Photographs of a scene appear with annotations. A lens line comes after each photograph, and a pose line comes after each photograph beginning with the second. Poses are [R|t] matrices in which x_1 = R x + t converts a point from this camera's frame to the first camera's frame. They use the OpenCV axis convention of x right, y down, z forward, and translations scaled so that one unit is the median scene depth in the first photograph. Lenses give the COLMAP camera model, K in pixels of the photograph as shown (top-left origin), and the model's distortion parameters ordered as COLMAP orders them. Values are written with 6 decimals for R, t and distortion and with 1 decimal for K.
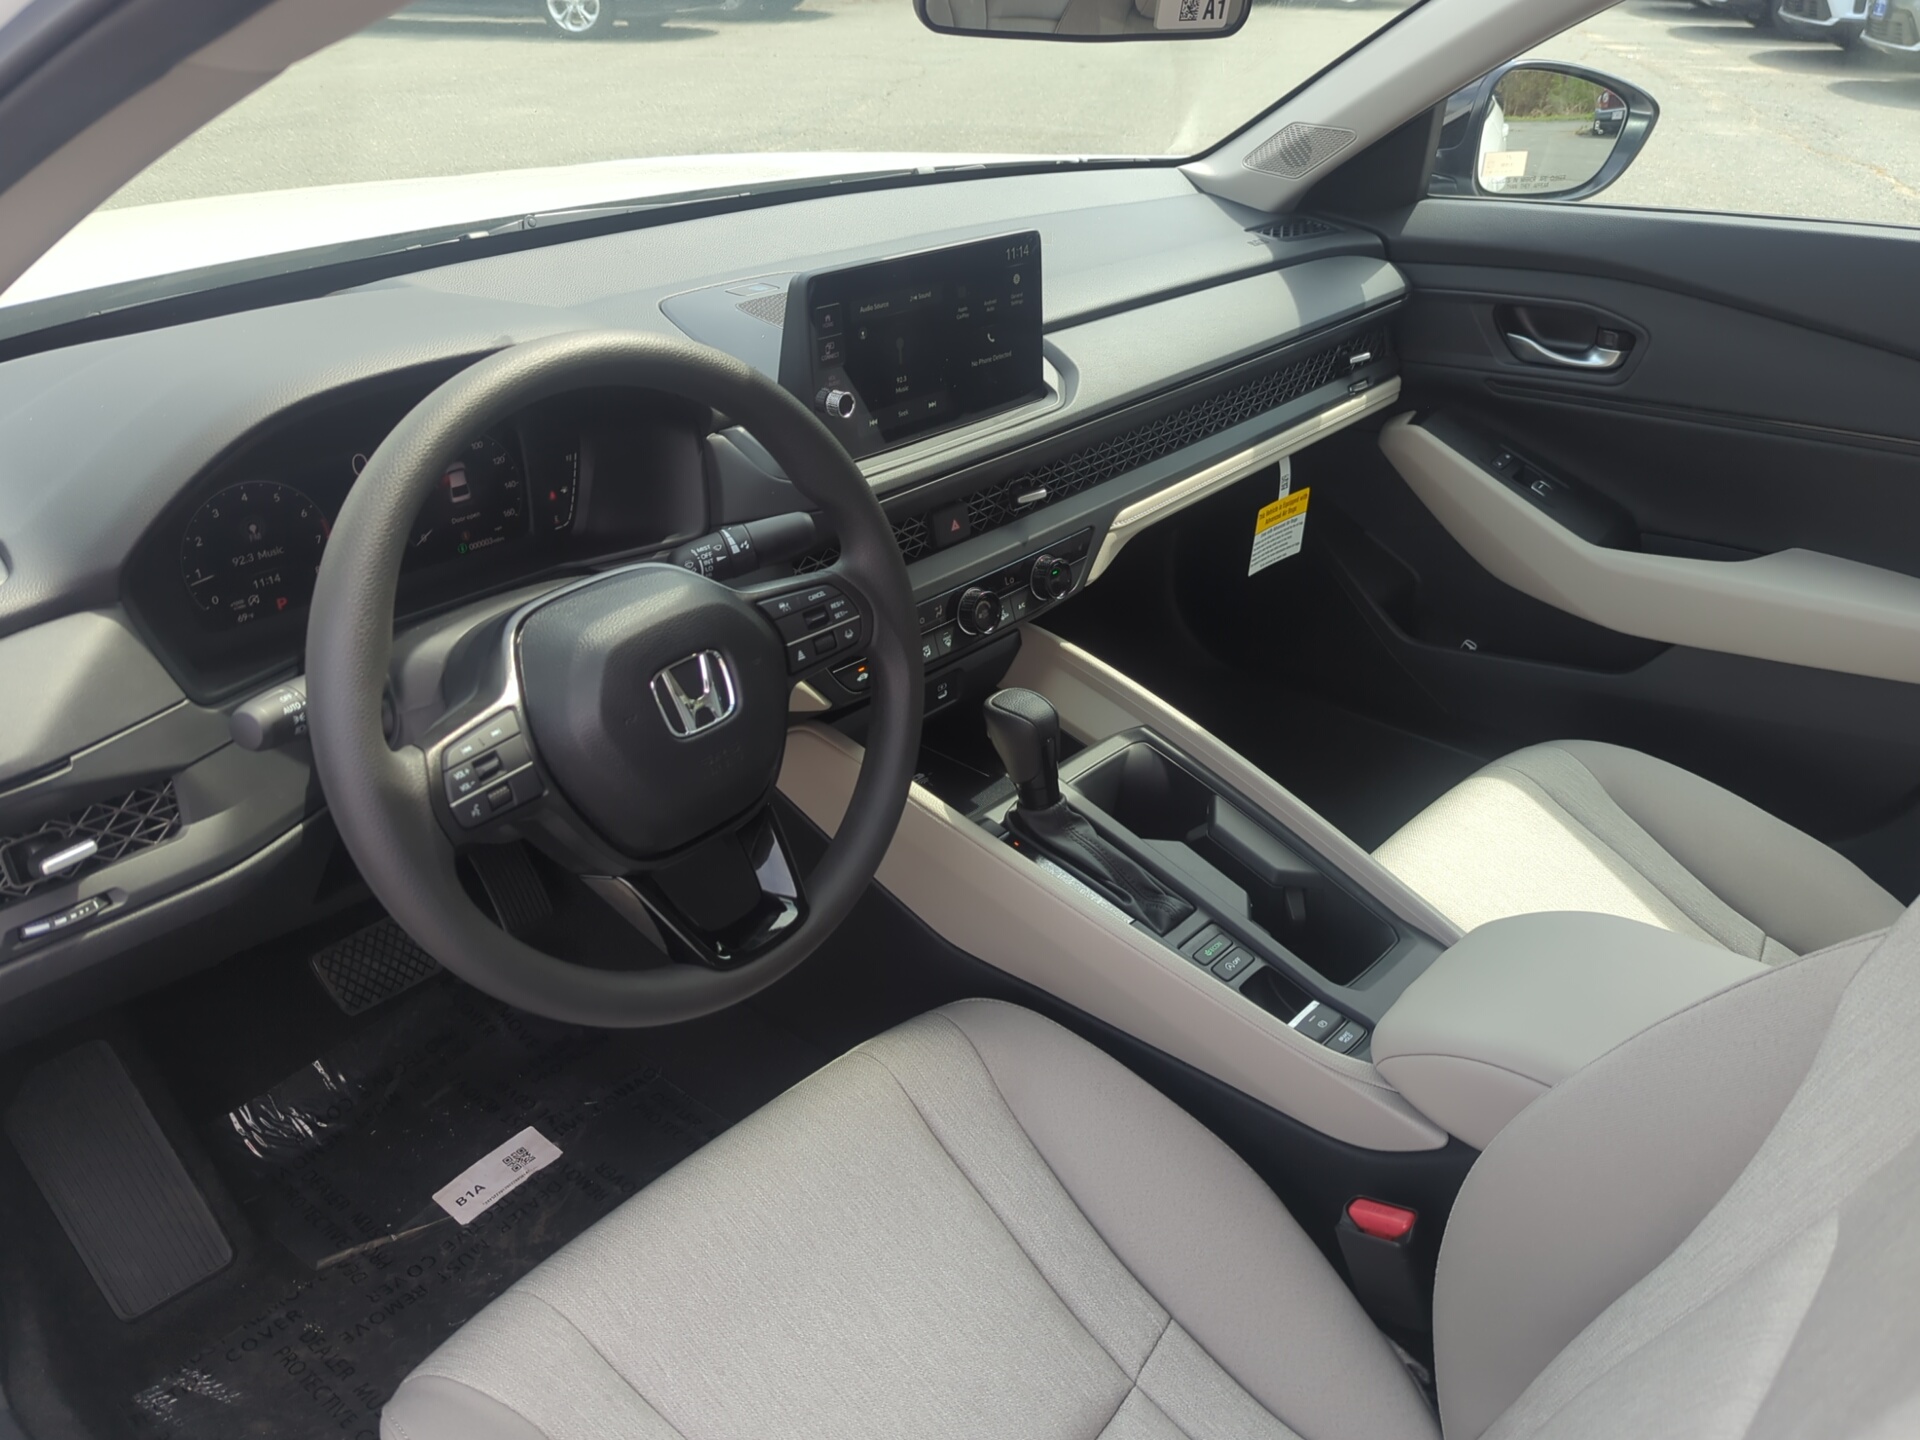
lens RADIAL K [[1556.6, 0, 973.1], [0, 1556.6, 695.5], [0, 0, 1]] dist [0.055586, -0.052690]
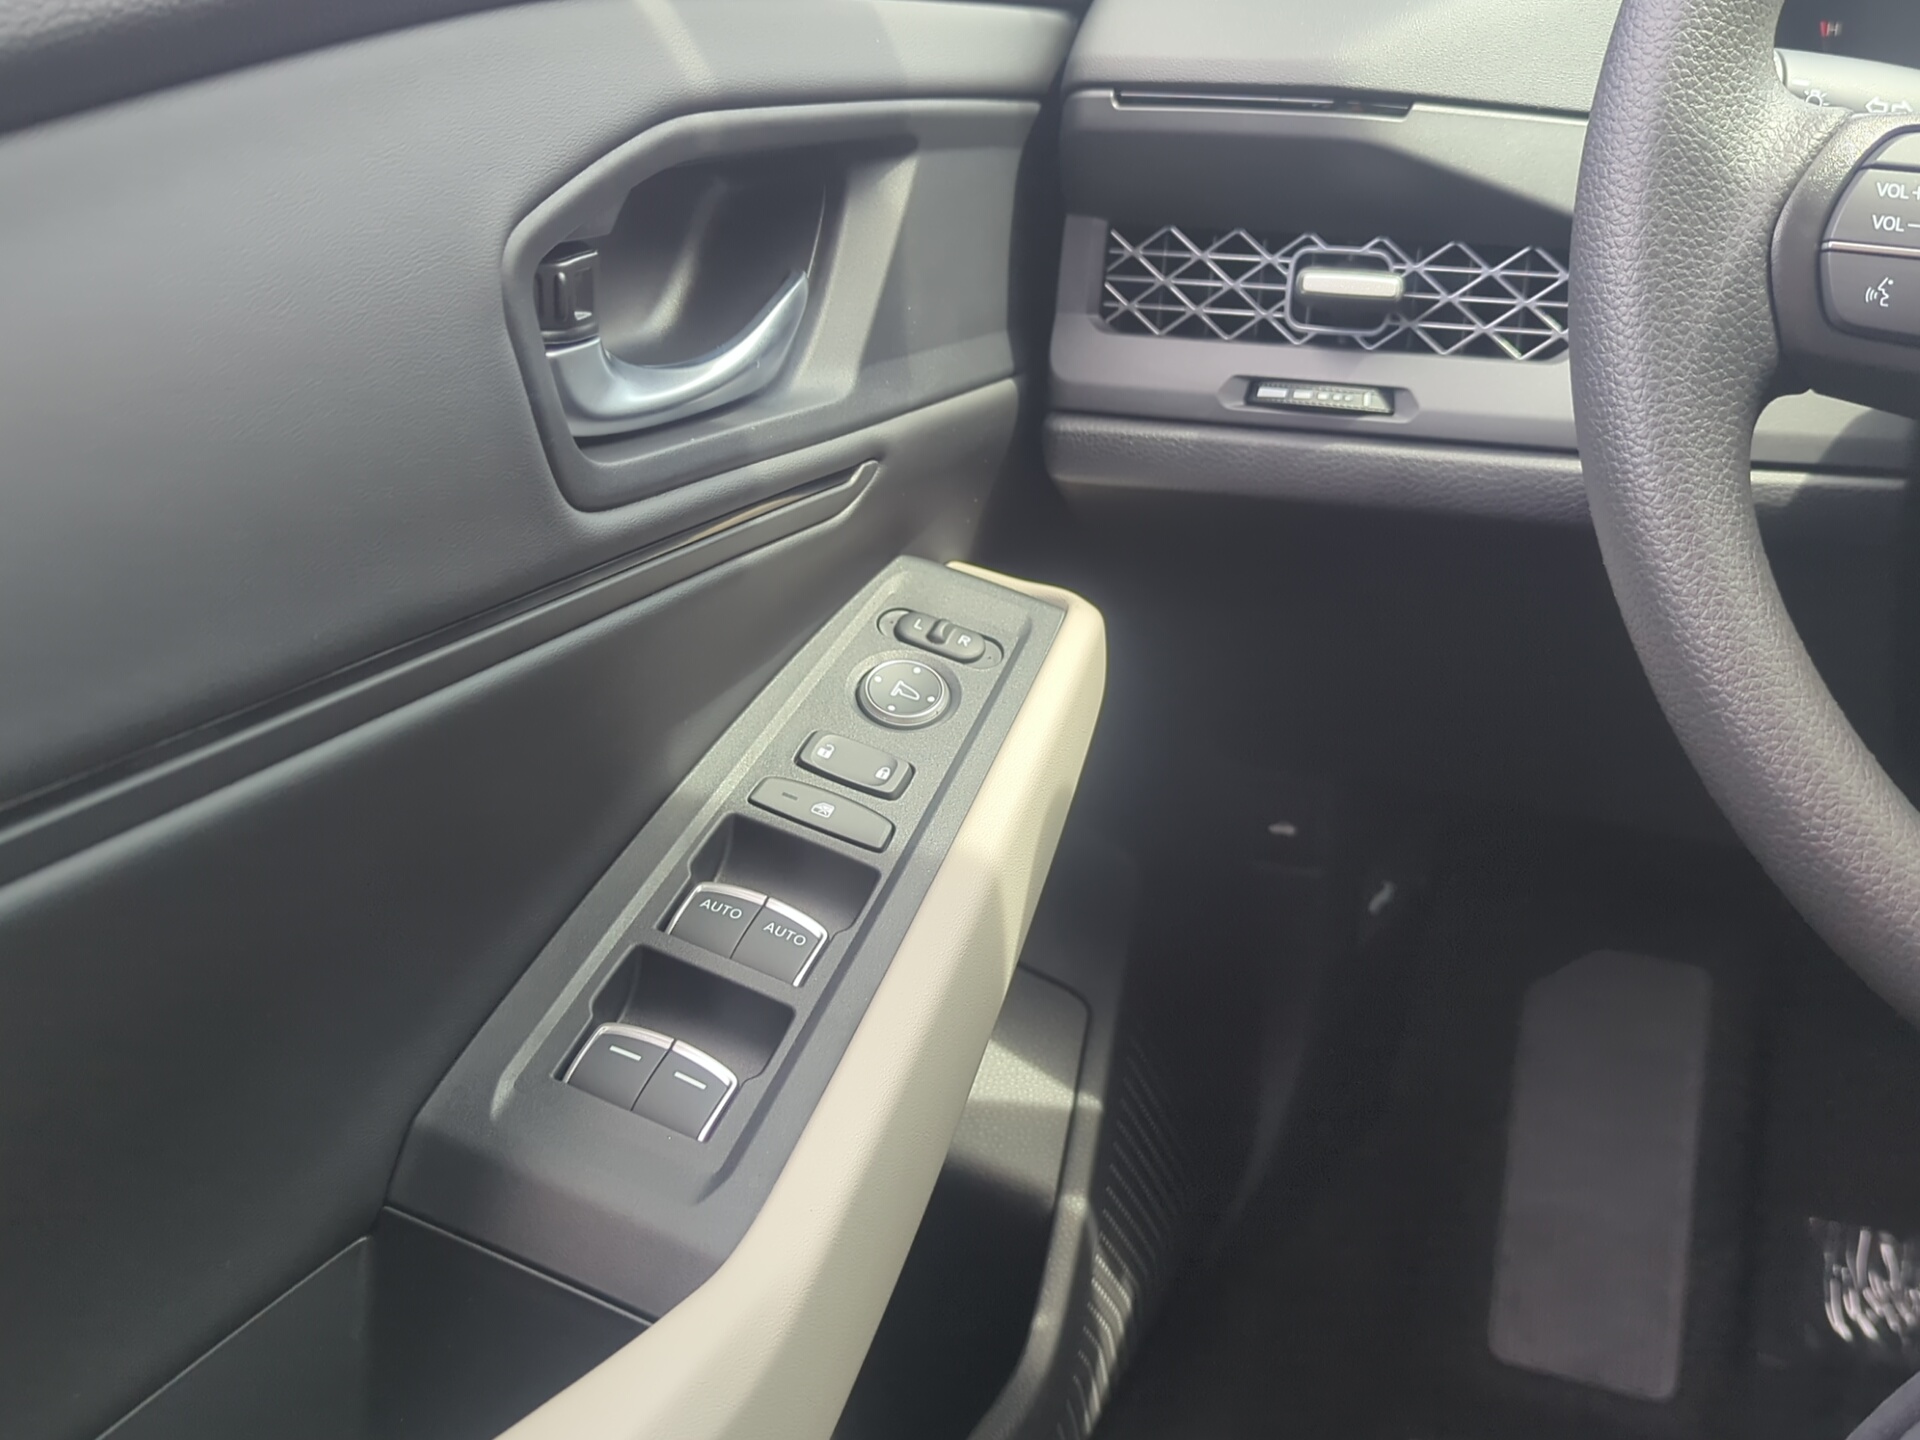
lens RADIAL K [[2061.1, 0, 947.7], [0, 2061.1, 712.1], [0, 0, 1]] dist [0.031256, 0.000000]
pose [[0.309040, 0.326686, -0.893180, 0.064545], [-0.425327, 0.887476, 0.177437, 0.113382], [0.850641, 0.325059, 0.413214, 0.415730]]
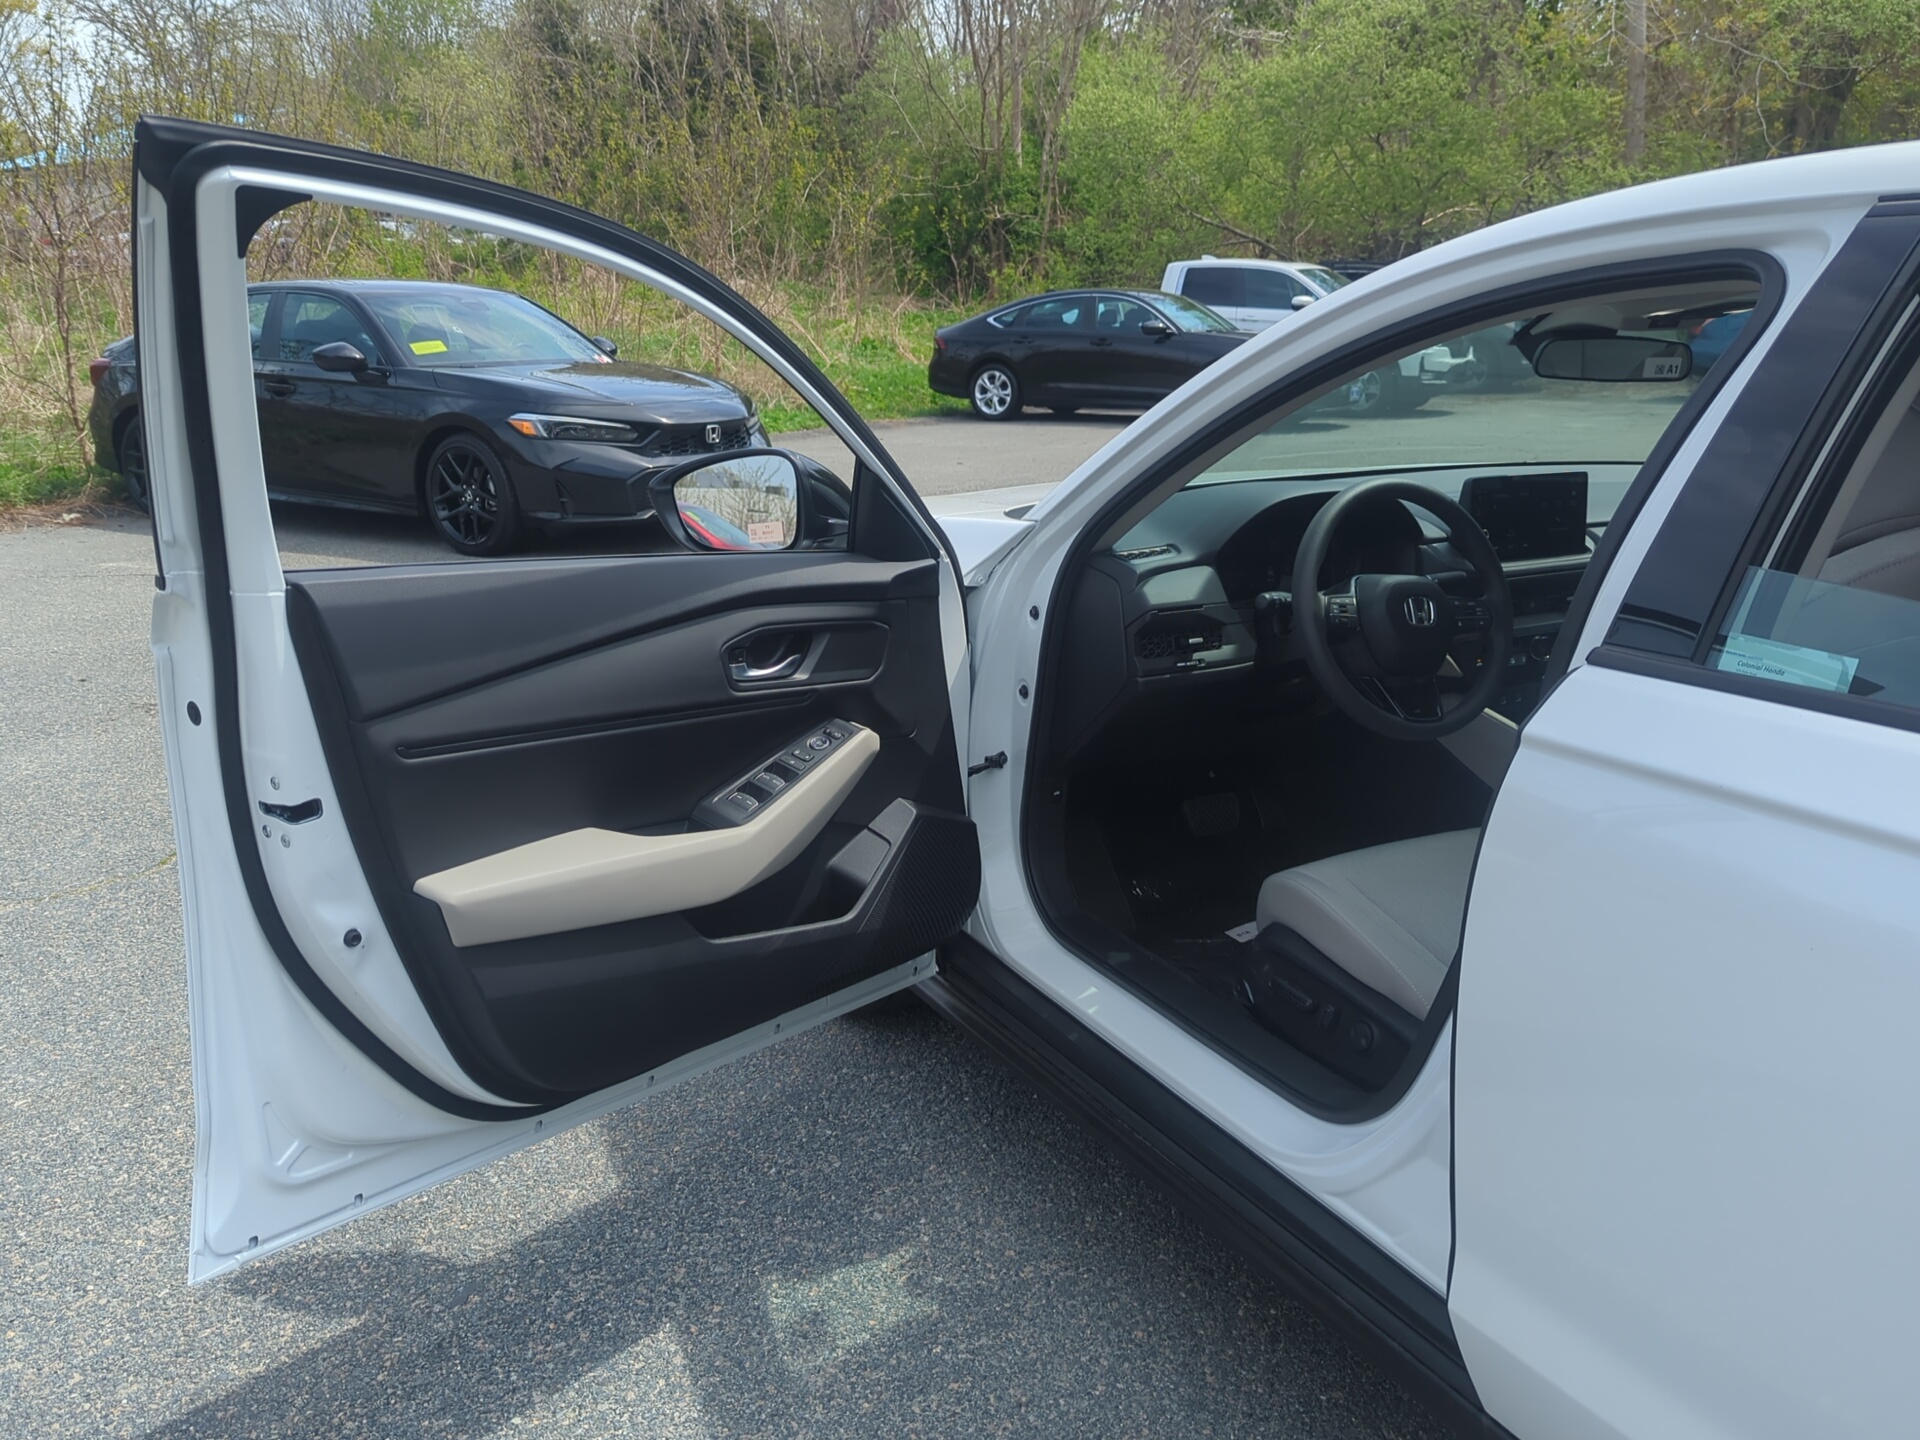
lens RADIAL K [[1548.9, 0, 989.3], [0, 1548.9, 707.6], [0, 0, 1]] dist [0.065943, -0.065702]
pose [[0.935166, 0.073614, -0.346476, 0.044693], [-0.148502, 0.969530, -0.194829, 0.556240], [0.321577, 0.233650, 0.917604, -1.139899]]
